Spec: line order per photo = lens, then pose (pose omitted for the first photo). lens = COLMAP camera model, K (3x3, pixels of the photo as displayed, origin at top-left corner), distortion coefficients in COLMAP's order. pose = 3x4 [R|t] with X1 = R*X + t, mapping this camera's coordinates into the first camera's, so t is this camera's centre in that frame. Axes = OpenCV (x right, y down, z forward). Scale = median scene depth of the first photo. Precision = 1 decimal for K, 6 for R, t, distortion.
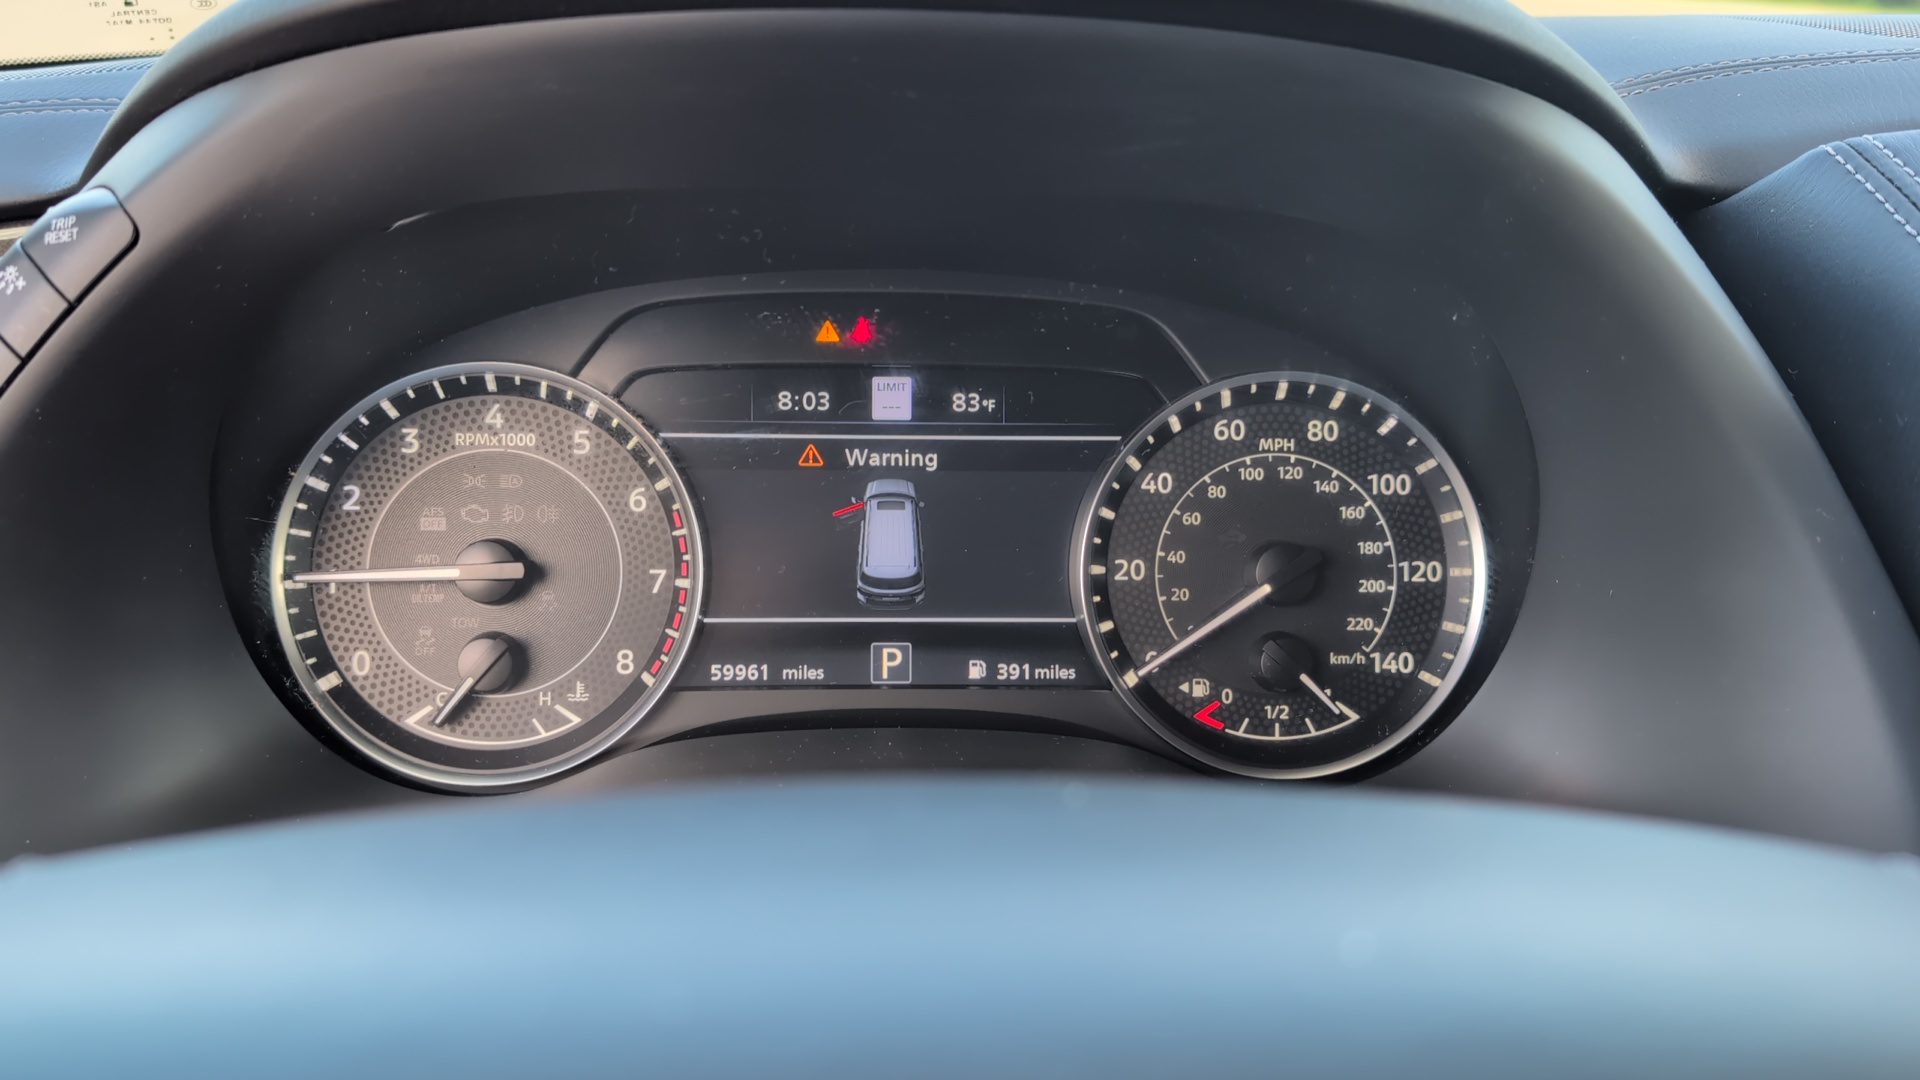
lens RADIAL K [[1570.7, 0, 928.3], [0, 1570.7, 544.8], [0, 0, 1]] dist [0.113046, -0.182435]
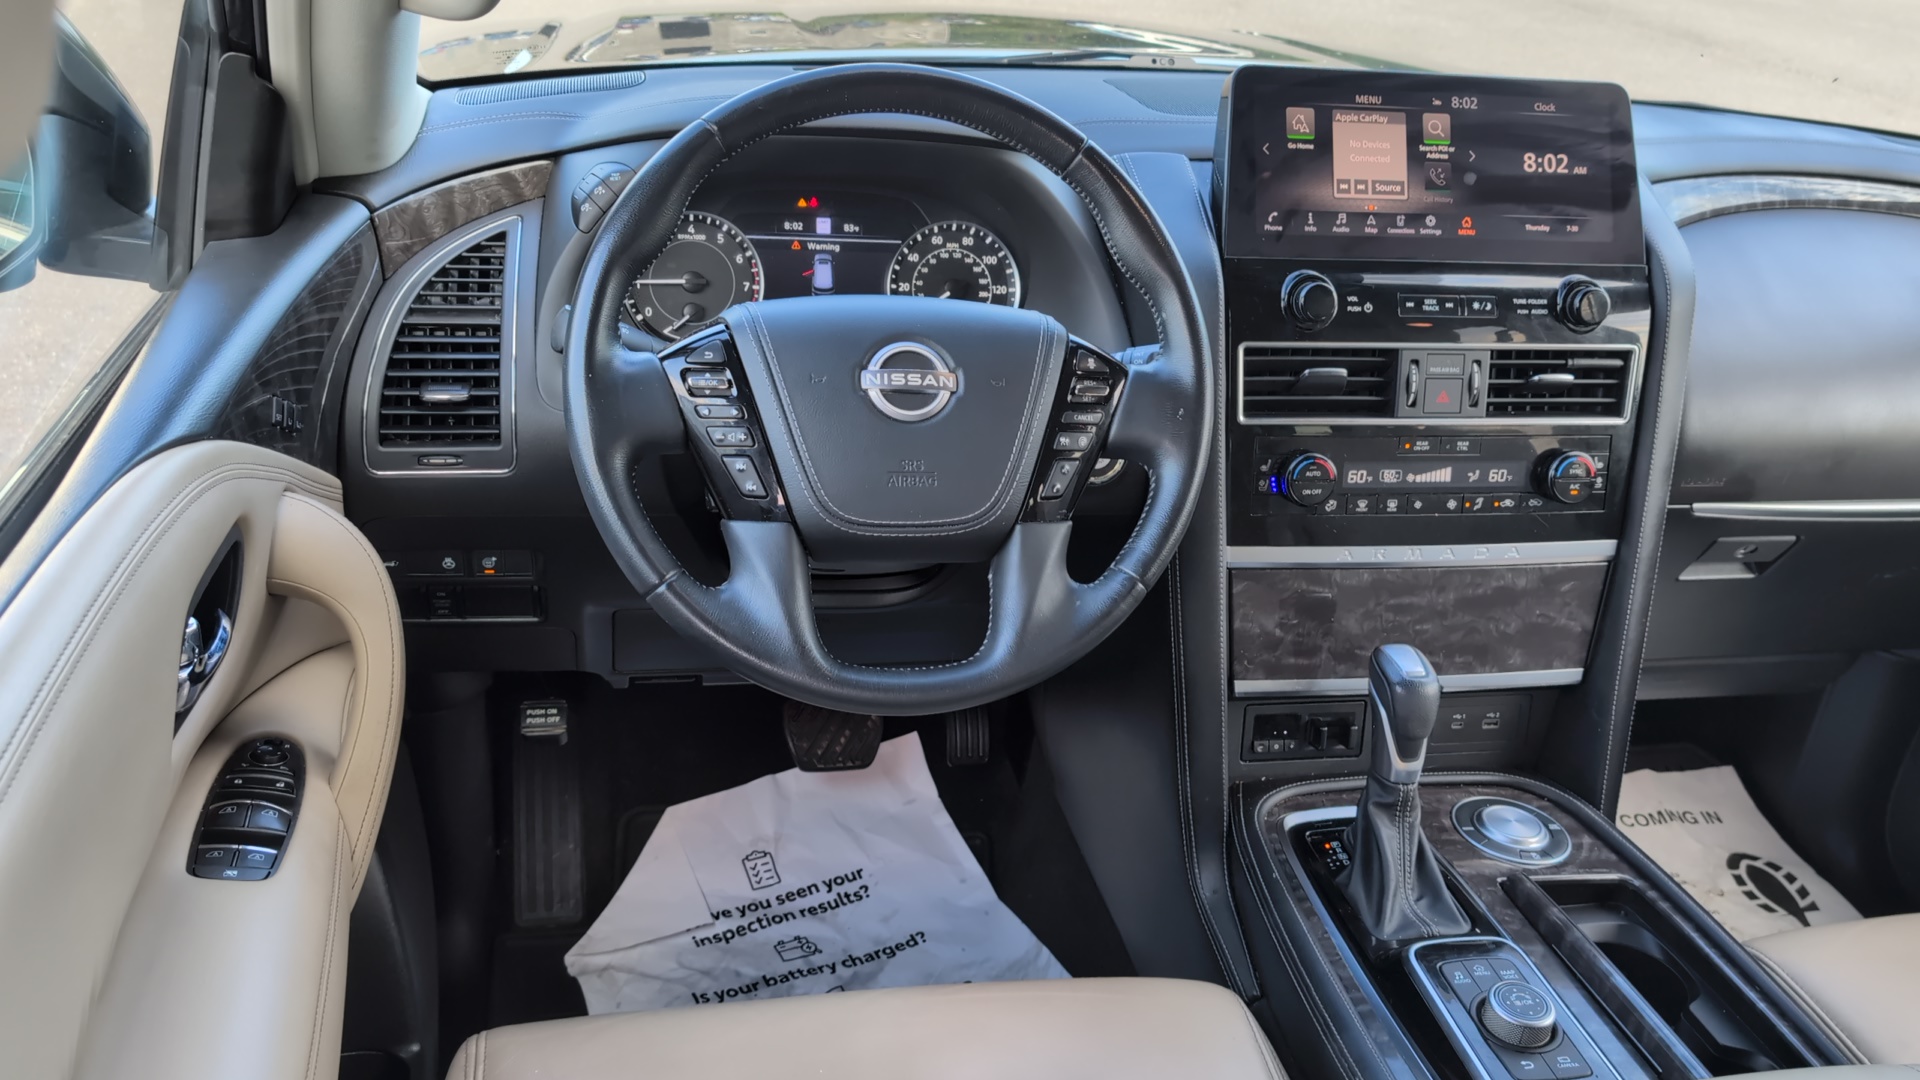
lens RADIAL K [[1577.6, 0, 953.7], [0, 1577.6, 529.7], [0, 0, 1]] dist [0.047962, -0.069988]
pose [[0.984705, -0.006910, 0.174091, -0.303644], [-0.014936, 0.992186, 0.123867, 0.100292], [-0.173587, -0.124573, 0.976908, -1.999483]]
